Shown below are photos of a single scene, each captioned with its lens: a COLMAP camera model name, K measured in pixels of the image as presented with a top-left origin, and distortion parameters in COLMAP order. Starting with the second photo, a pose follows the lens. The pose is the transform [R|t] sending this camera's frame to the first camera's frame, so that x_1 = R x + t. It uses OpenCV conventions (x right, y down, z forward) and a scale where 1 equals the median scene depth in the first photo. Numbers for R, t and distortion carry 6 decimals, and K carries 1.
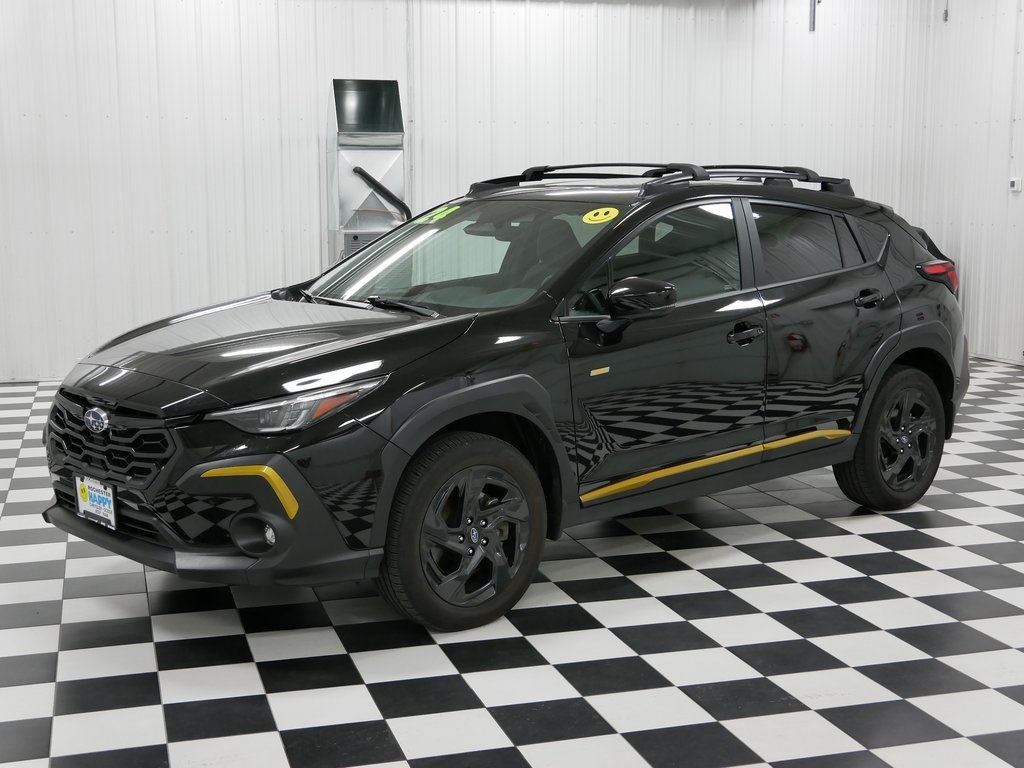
lens RADIAL K [[1380.8, 0, 513.4], [0, 1380.8, 382.5], [0, 0, 1]] dist [0.009871, 0.000000]
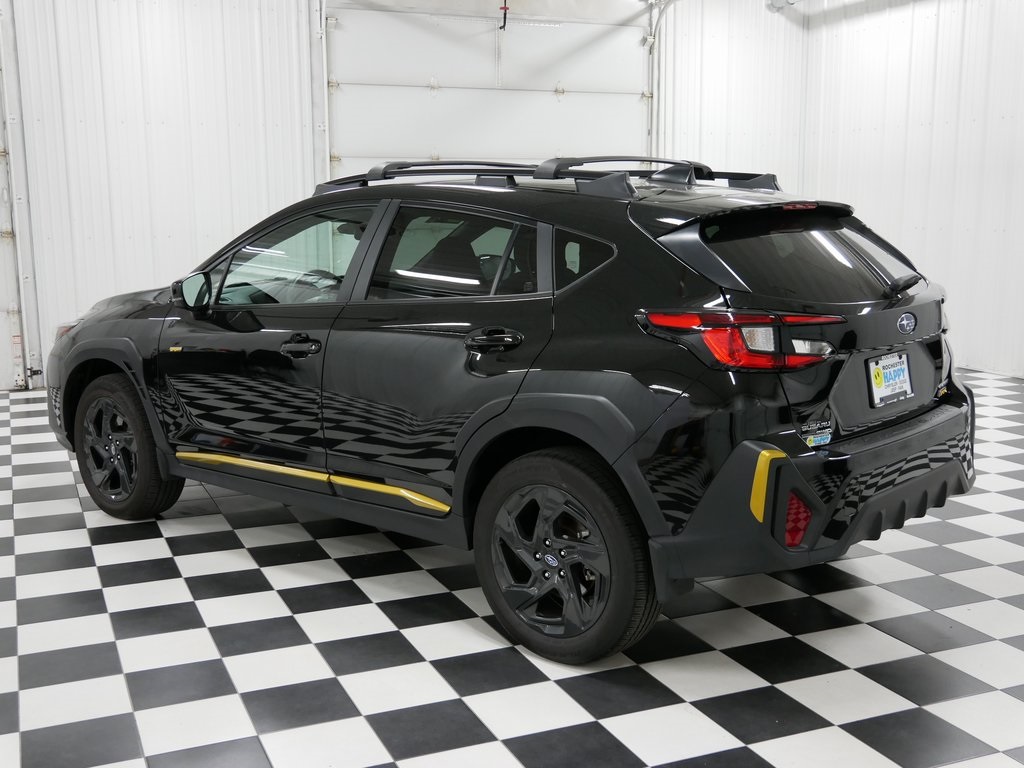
lens RADIAL K [[1168.9, 0, 507.2], [0, 1168.9, 379.5], [0, 0, 1]] dist [0.019007, 0.000000]
pose [[0.114506, 0.153111, -0.981553, 1.009781], [-0.133019, 0.981517, 0.137588, -0.147247], [0.984477, 0.114810, 0.132756, 1.093638]]
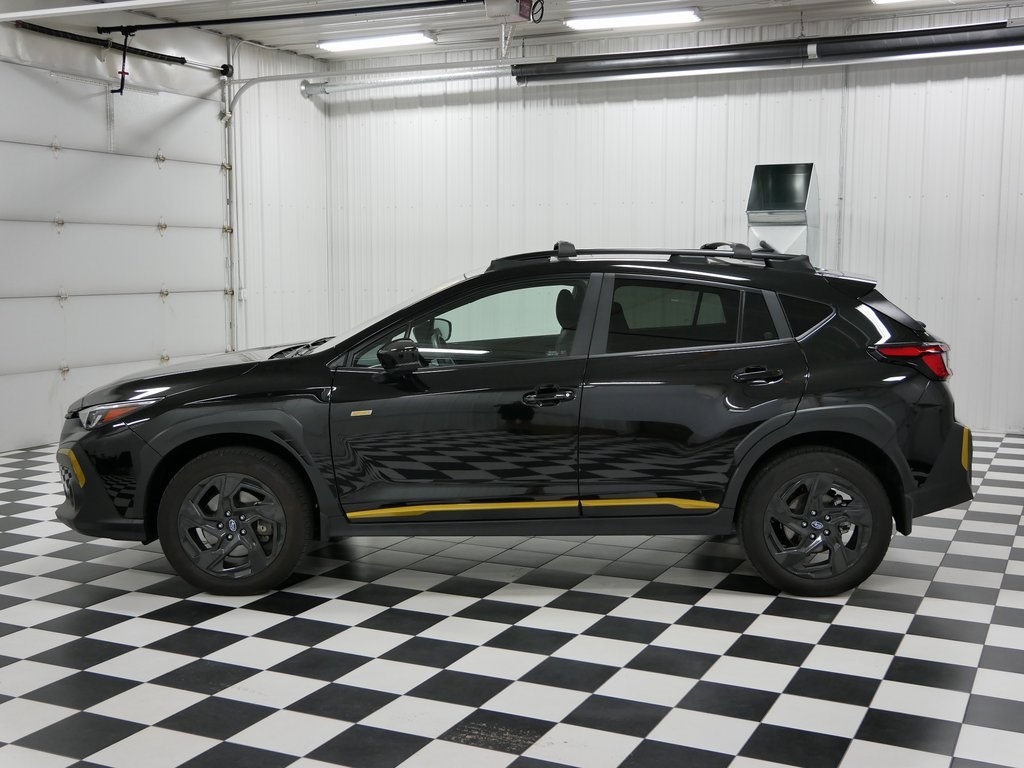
lens RADIAL K [[1185.3, 0, 503.2], [0, 1185.3, 394.0], [0, 0, 1]] dist [0.003785, 0.000000]
pose [[0.743029, 0.080455, -0.664406, 0.810778], [-0.096229, 0.995276, 0.012905, -0.048107], [0.662305, 0.054346, 0.747261, 0.285650]]
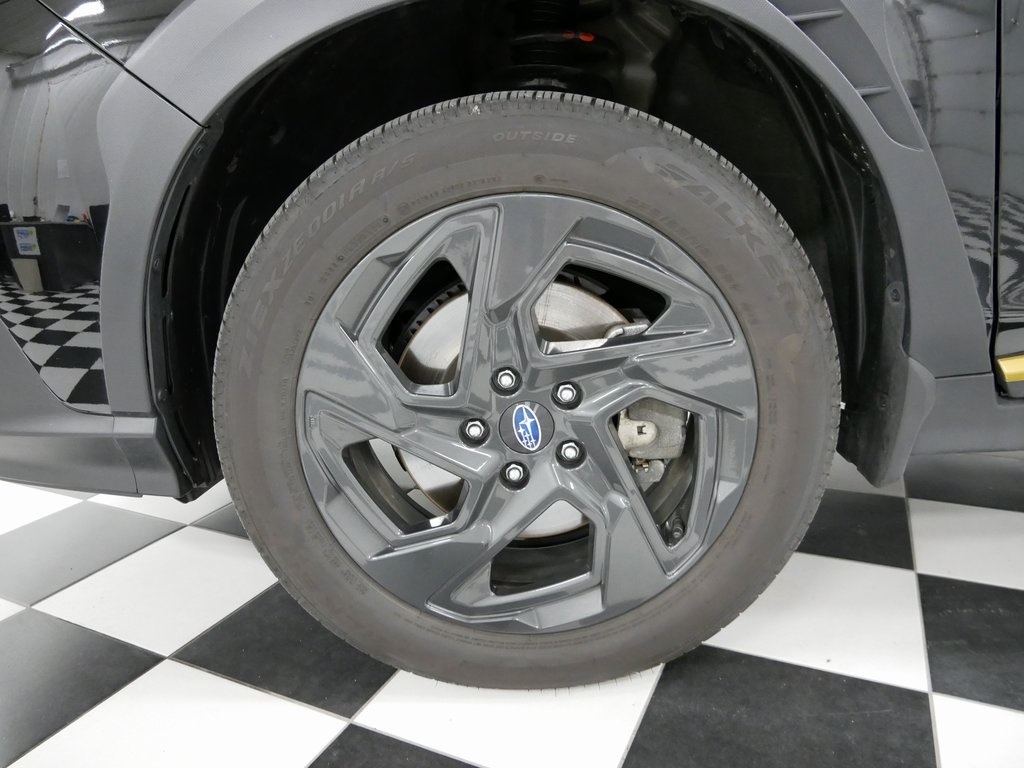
lens RADIAL K [[732.4, 0, 516.3], [0, 732.4, 384.3], [0, 0, 1]] dist [-0.056773, 0.025263]
pose [[0.743971, 0.141156, -0.653133, 0.069333], [-0.055705, 0.987133, 0.149887, 0.068115], [0.665886, -0.075129, 0.742261, 0.784288]]
